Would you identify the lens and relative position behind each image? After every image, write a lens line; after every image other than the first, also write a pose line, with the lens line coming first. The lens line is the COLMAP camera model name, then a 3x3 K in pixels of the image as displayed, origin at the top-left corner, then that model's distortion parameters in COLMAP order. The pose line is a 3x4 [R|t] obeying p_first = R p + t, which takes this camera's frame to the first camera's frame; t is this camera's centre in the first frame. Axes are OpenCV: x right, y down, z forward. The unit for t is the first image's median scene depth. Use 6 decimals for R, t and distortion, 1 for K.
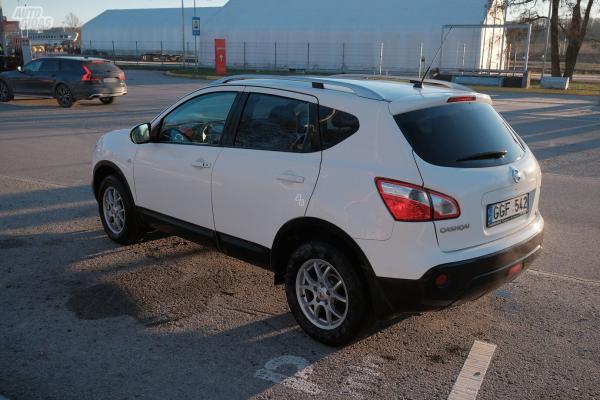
lens RADIAL K [[560.6, 0, 300.0], [0, 560.6, 200.0], [0, 0, 1]] dist [0.012887, -0.000070]
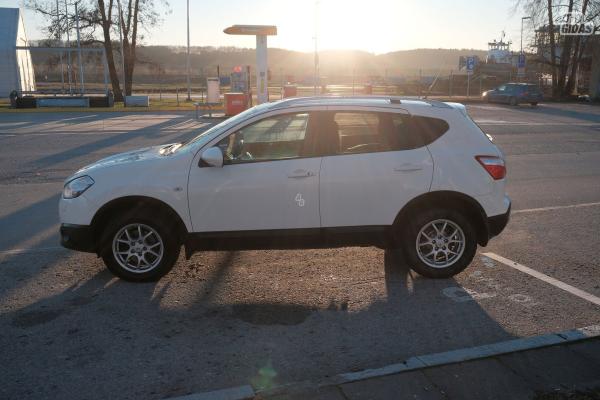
lens RADIAL K [[560.6, 0, 300.0], [0, 560.6, 200.0], [0, 0, 1]] dist [0.012887, -0.000070]
pose [[0.669429, -0.163221, 0.724723, -1.150747], [0.188539, 0.980951, 0.046774, -0.073531], [-0.718553, 0.105326, 0.687450, 0.235637]]
